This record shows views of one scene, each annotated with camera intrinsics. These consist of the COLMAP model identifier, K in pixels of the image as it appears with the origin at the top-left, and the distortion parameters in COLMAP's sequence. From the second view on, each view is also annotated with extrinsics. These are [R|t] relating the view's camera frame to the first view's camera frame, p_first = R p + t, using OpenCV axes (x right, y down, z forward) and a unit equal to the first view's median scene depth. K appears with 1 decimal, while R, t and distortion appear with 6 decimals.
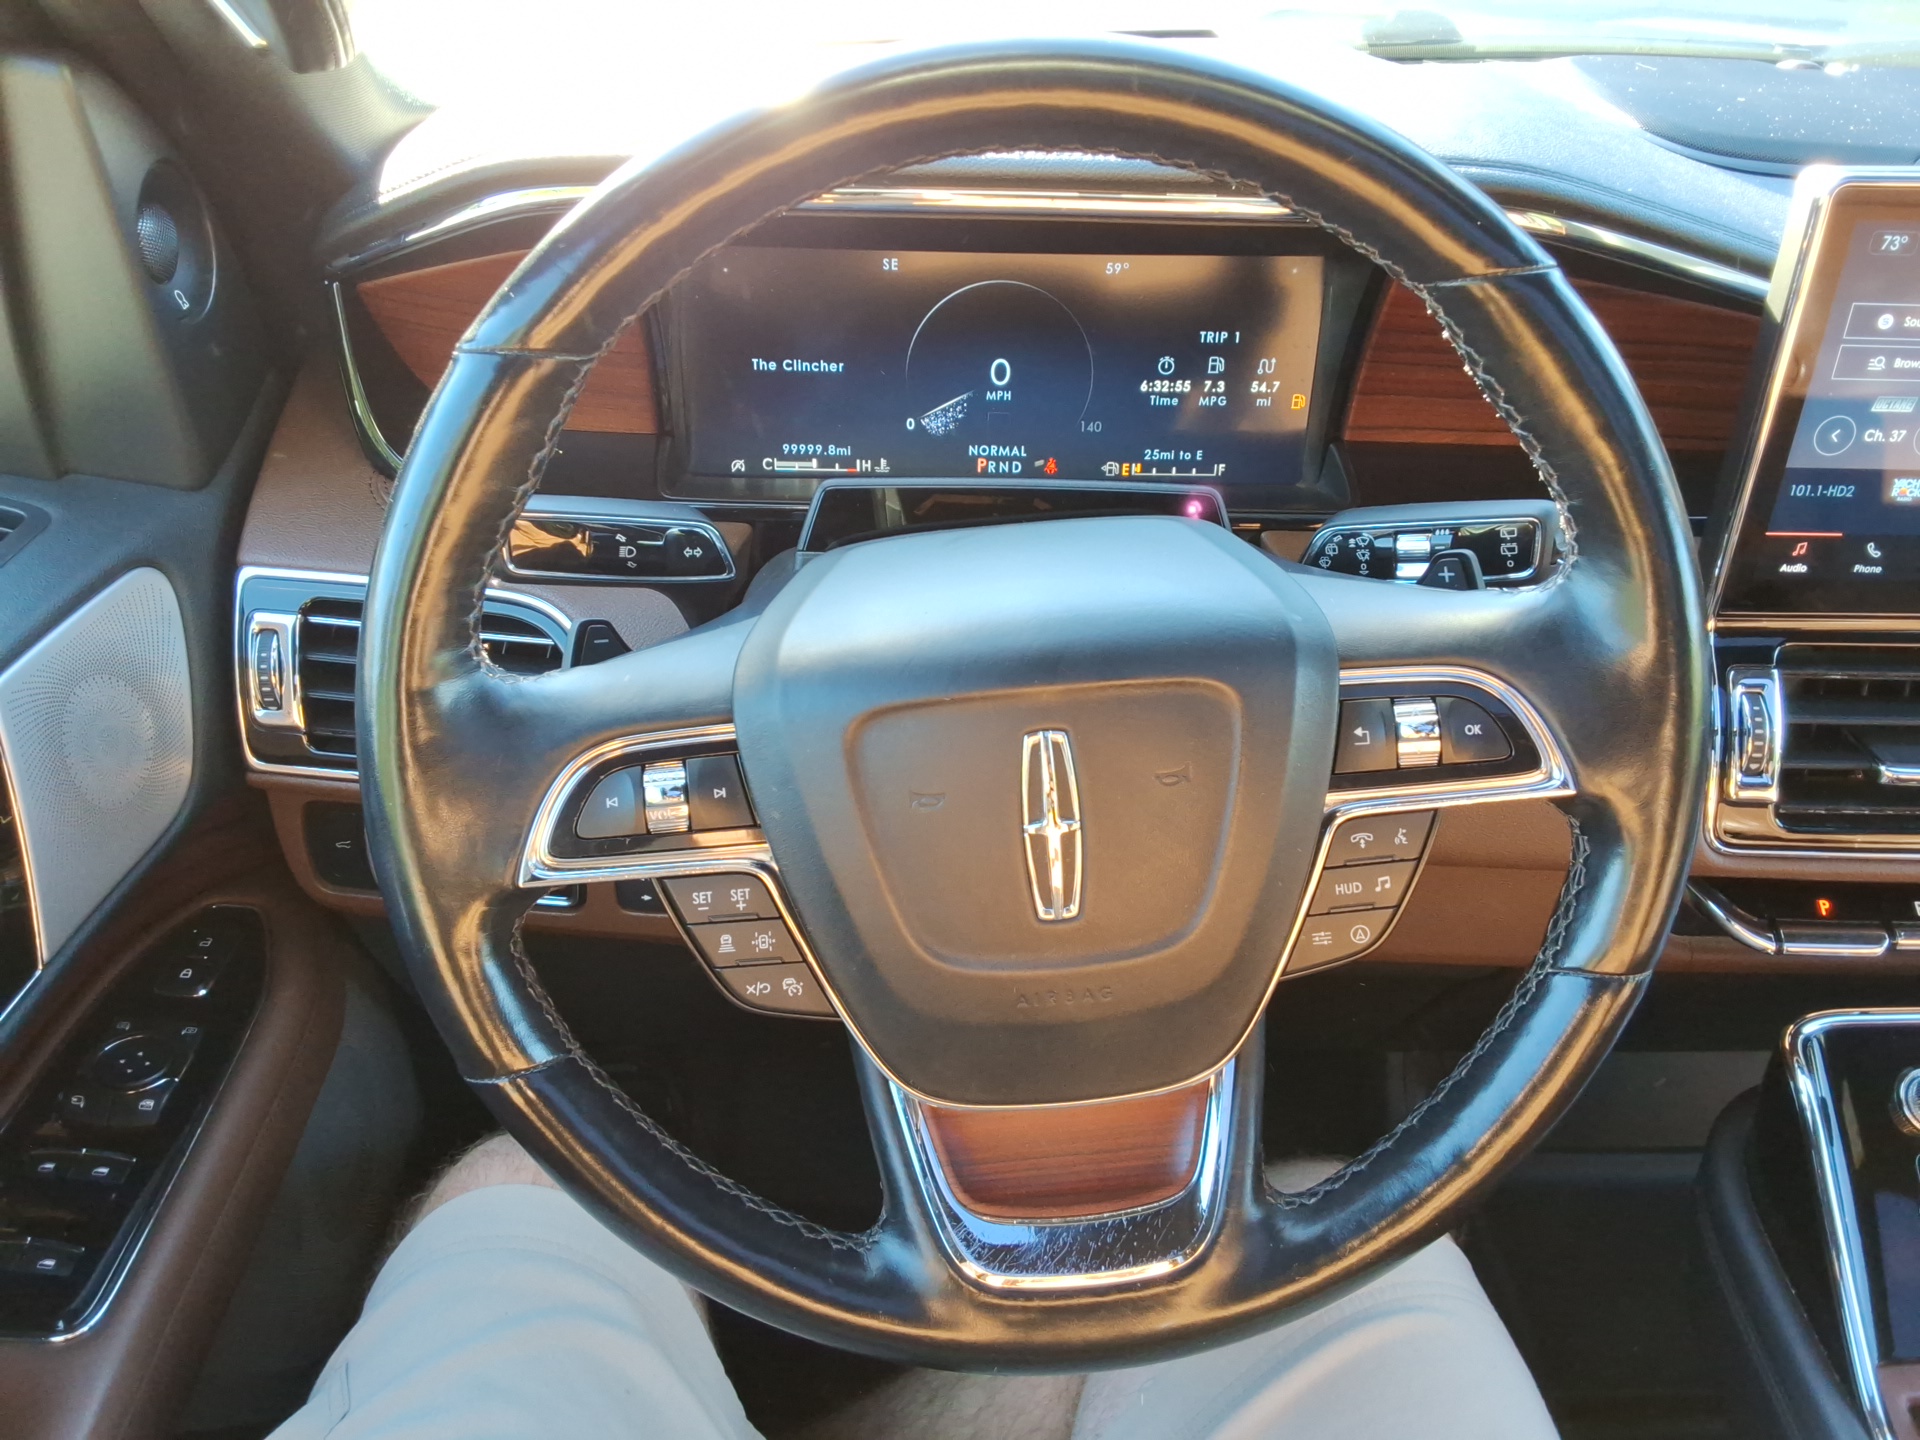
lens RADIAL K [[1532.3, 0, 986.6], [0, 1532.3, 710.5], [0, 0, 1]] dist [0.123078, -0.192625]
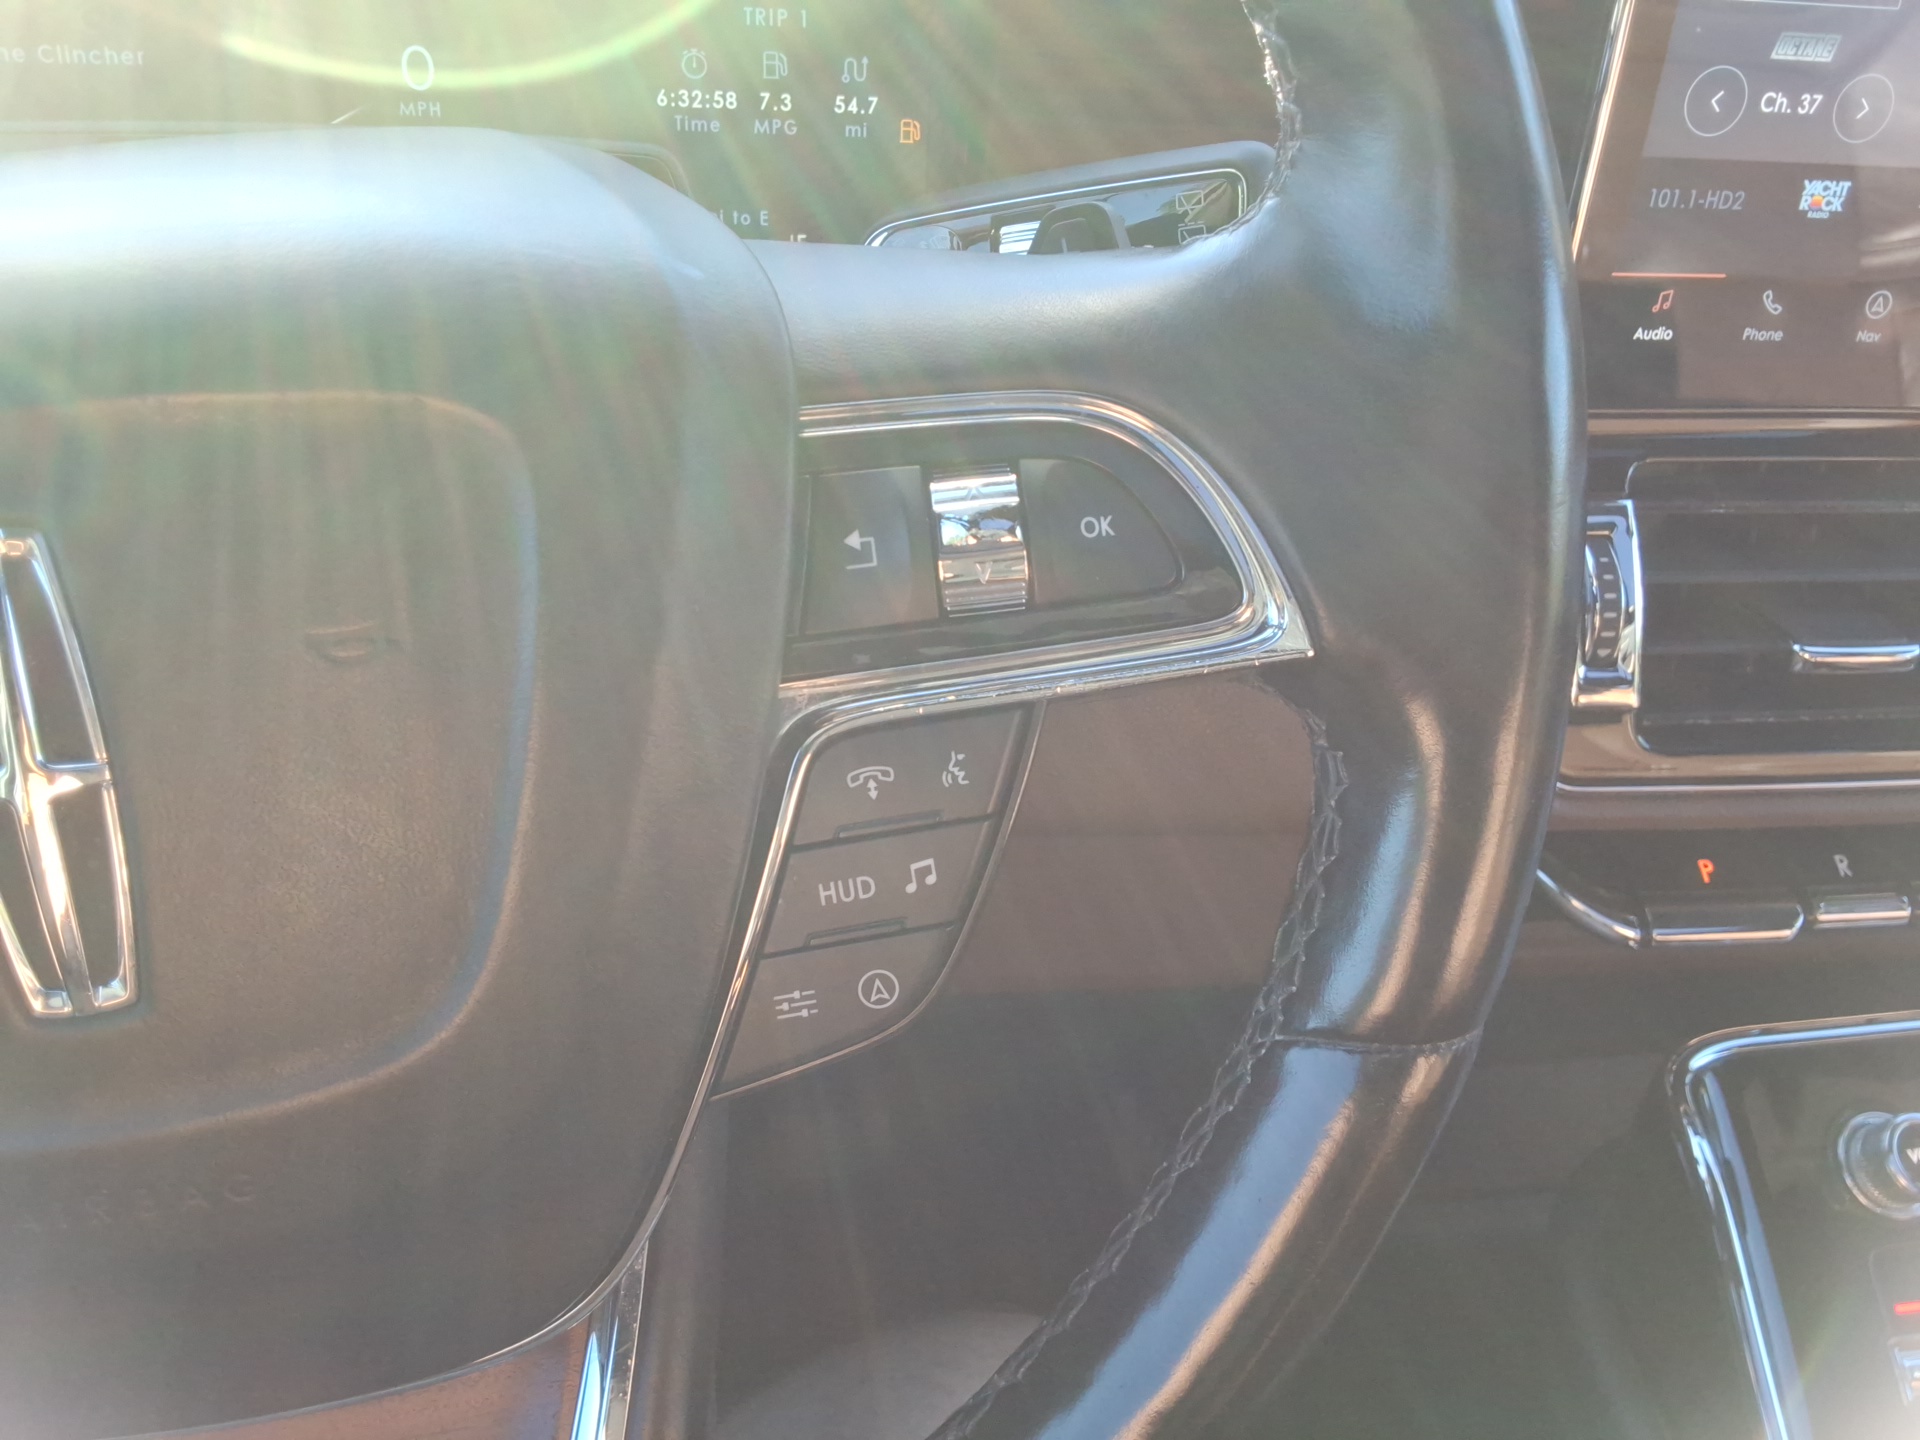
lens RADIAL K [[1536.7, 0, 988.5], [0, 1536.7, 705.0], [0, 0, 1]] dist [0.121104, -0.185433]
pose [[0.990876, -0.038467, 0.129170, 0.188887], [0.038646, 0.999252, 0.001120, 0.053761], [-0.129116, 0.003882, 0.991622, 0.471210]]
